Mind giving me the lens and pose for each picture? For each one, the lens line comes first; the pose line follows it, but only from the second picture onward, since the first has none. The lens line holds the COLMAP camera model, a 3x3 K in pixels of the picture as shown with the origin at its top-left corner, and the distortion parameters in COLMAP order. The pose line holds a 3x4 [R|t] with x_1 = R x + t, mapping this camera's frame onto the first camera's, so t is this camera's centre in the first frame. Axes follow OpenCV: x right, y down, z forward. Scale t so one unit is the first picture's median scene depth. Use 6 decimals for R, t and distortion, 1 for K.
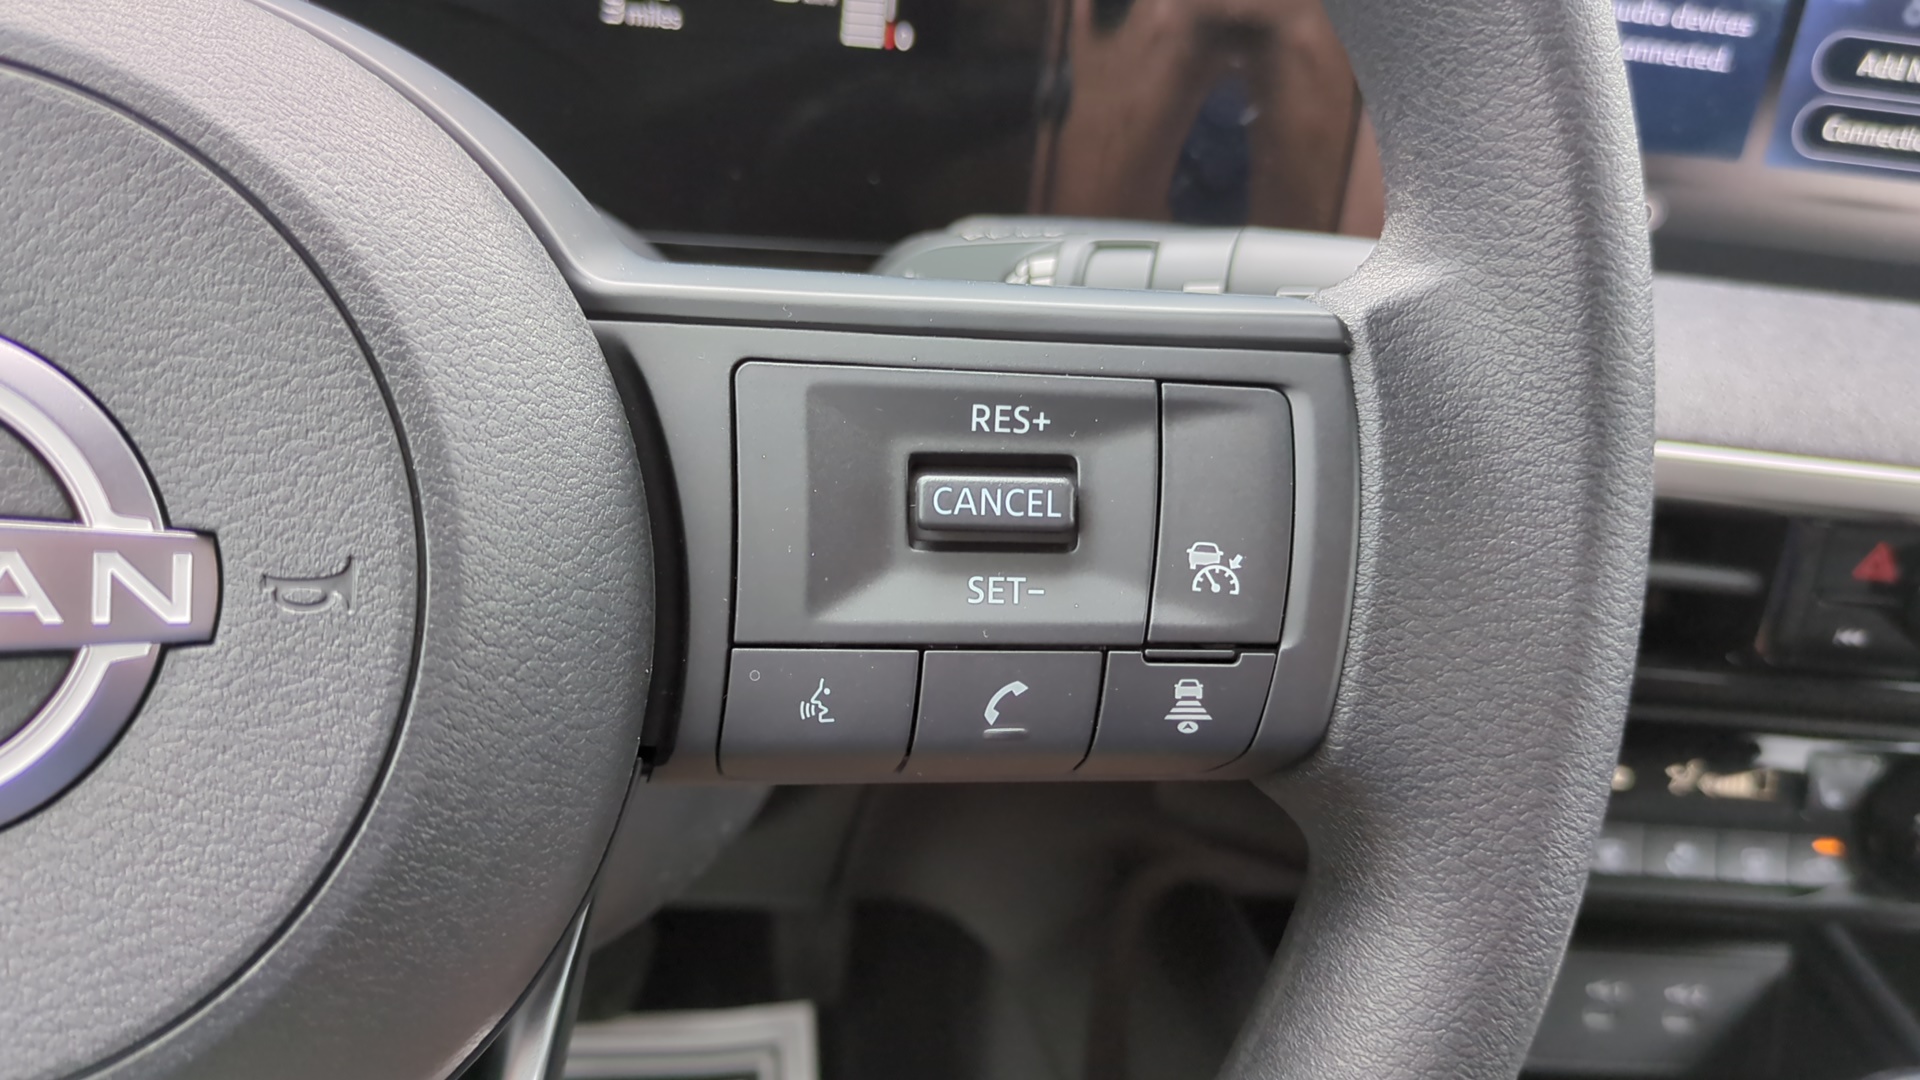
lens RADIAL K [[1648.1, 0, 960.0], [0, 1648.1, 540.0], [0, 0, 1]] dist [-0.004704, -0.006770]
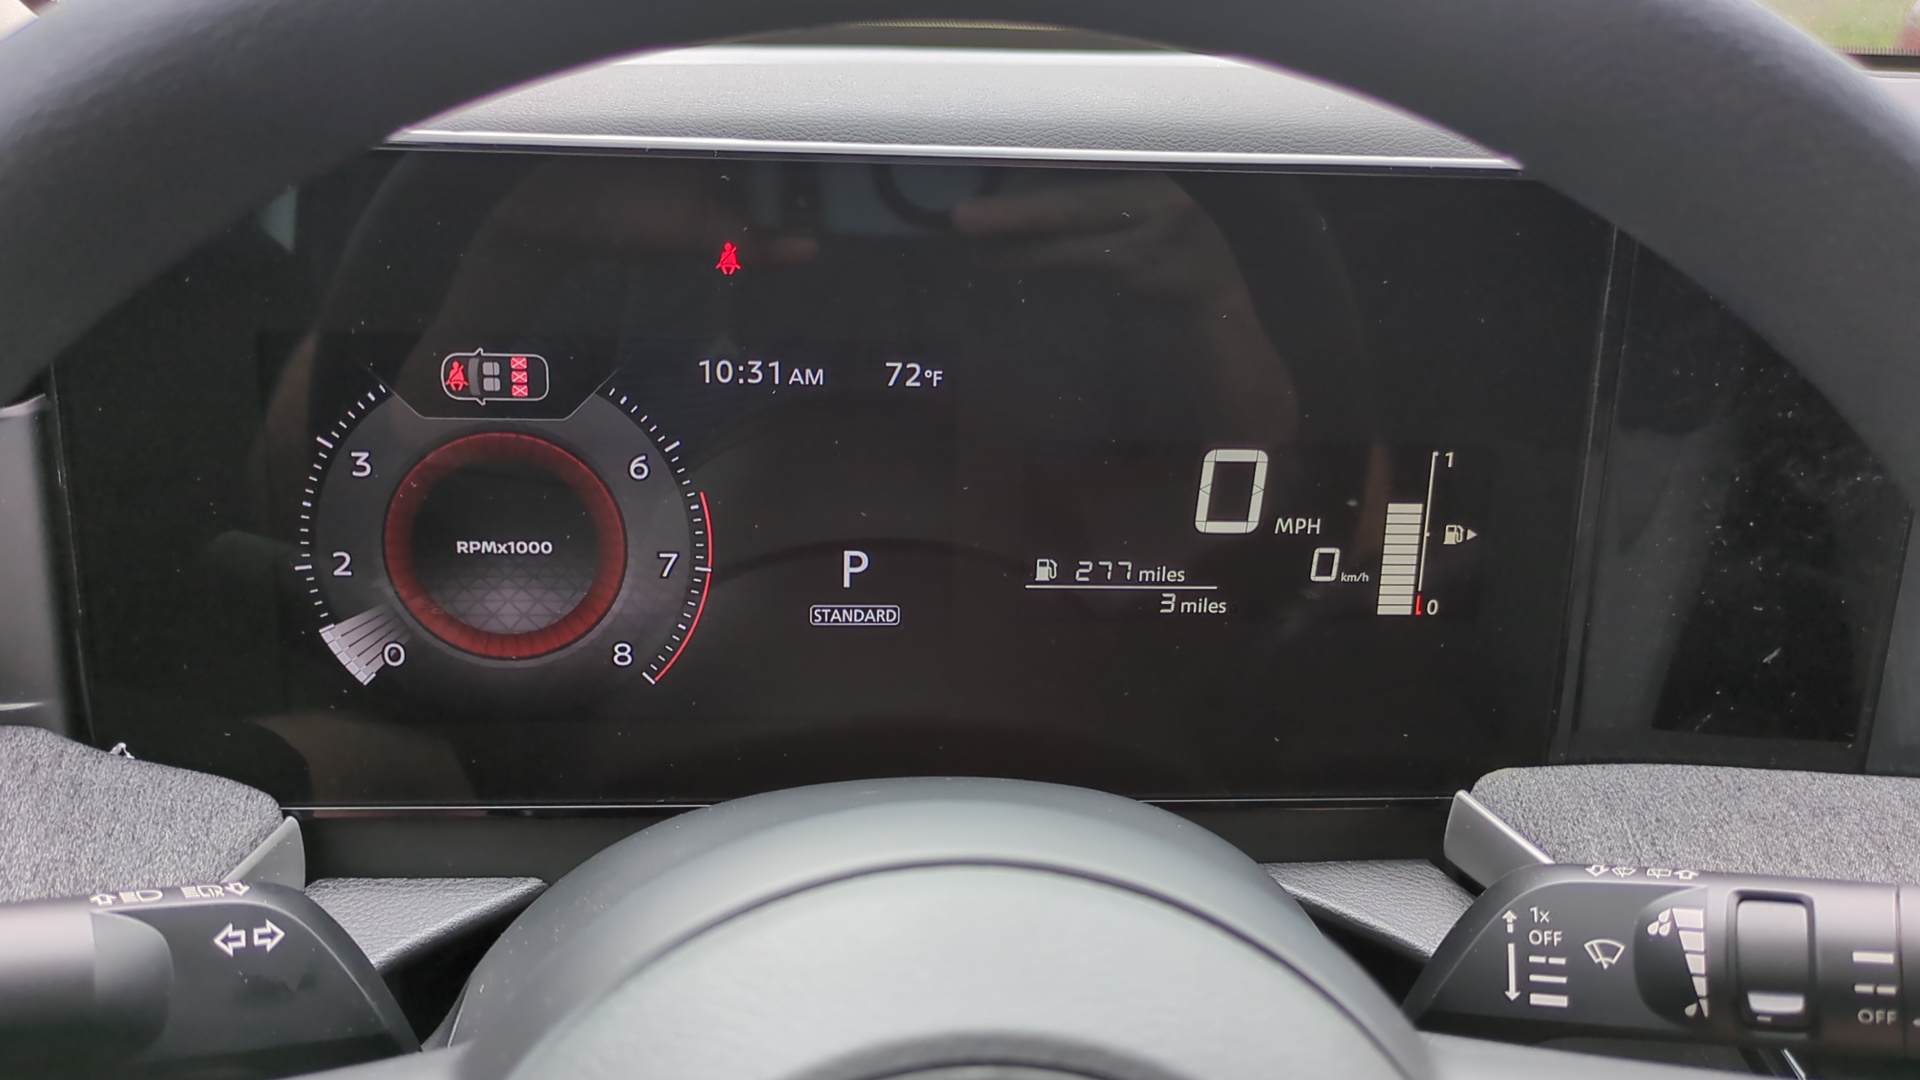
lens RADIAL K [[1646.9, 0, 960.0], [0, 1646.9, 540.0], [0, 0, 1]] dist [0.024467, -0.015137]
pose [[0.991359, -0.043354, -0.123804, -0.403223], [0.024640, 0.988549, -0.148872, -0.389614], [0.128841, 0.144535, 0.981076, -0.173973]]
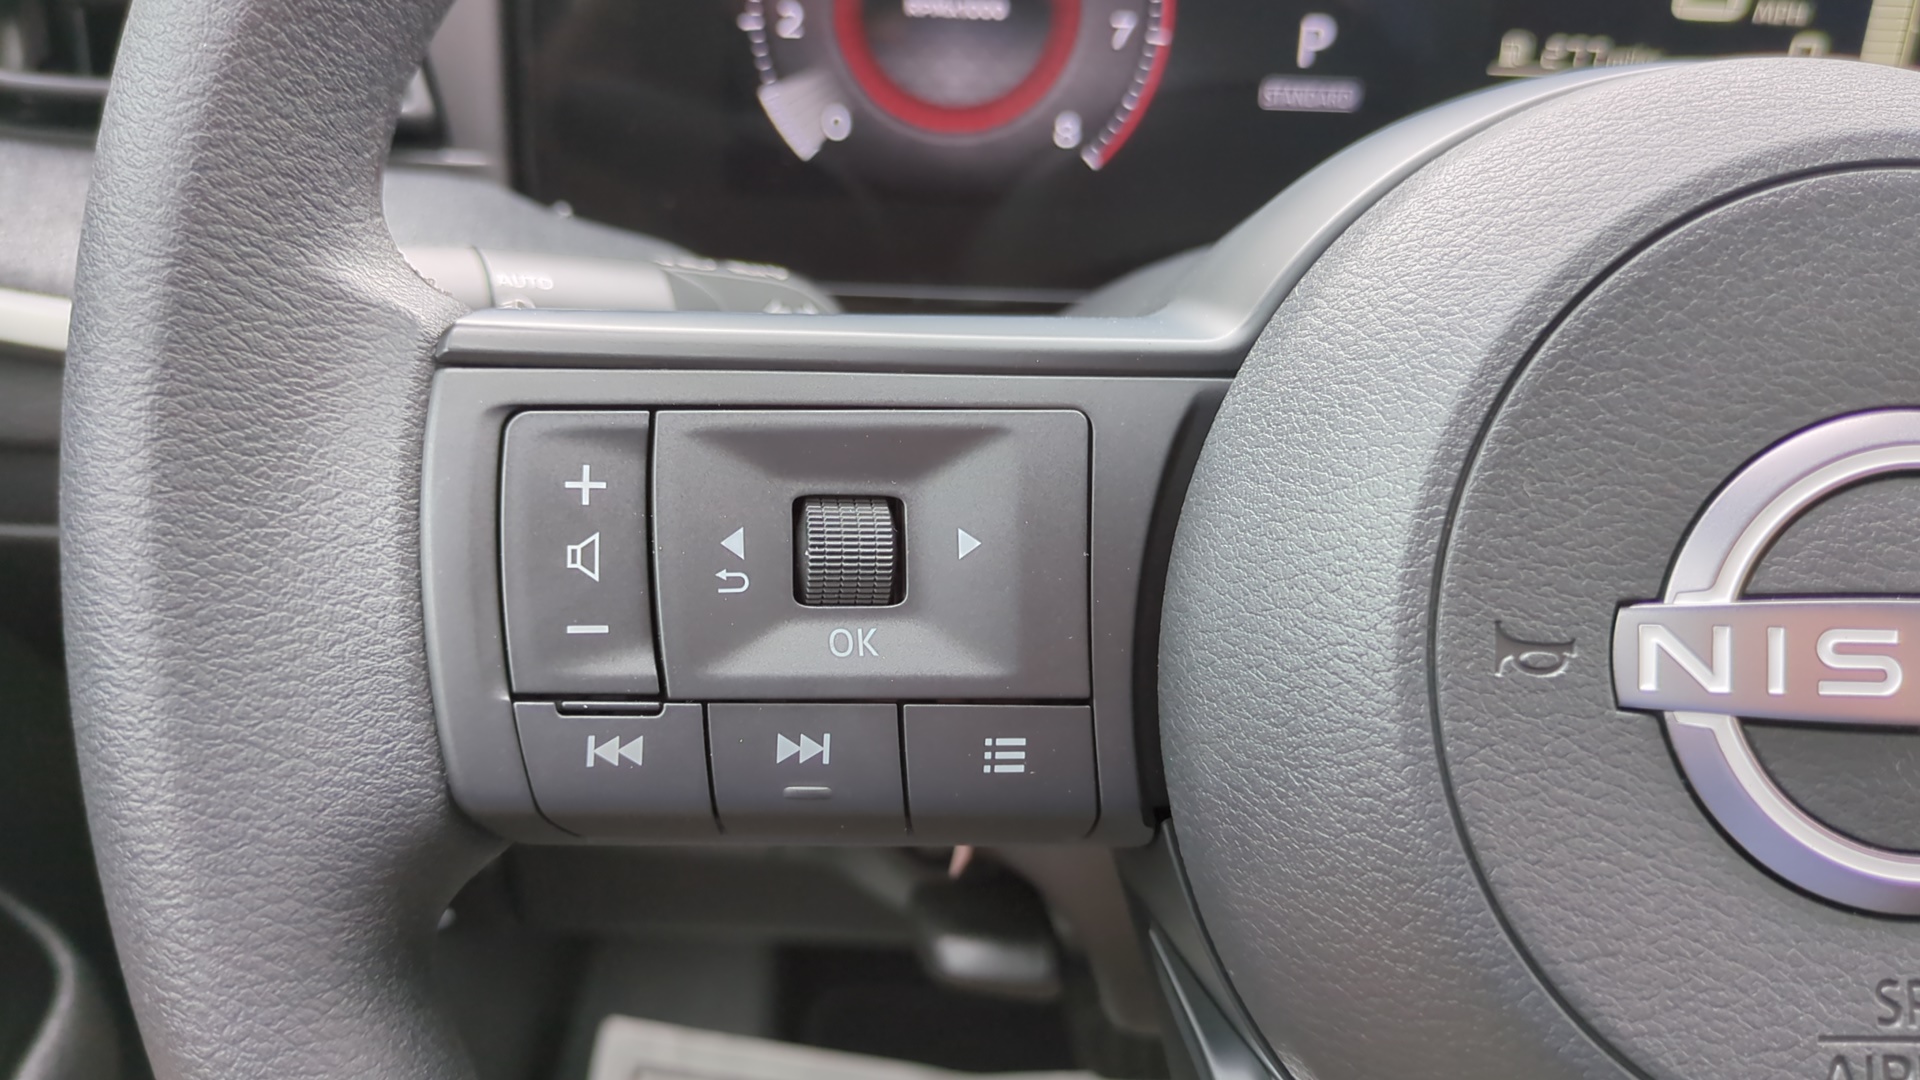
lens RADIAL K [[1646.9, 0, 960.0], [0, 1646.9, 540.0], [0, 0, 1]] dist [0.024467, -0.015137]
pose [[0.986339, -0.001870, -0.164718, -0.880387], [-0.003169, 0.999535, -0.030324, -0.013545], [0.164698, 0.030432, 0.985874, -0.155501]]
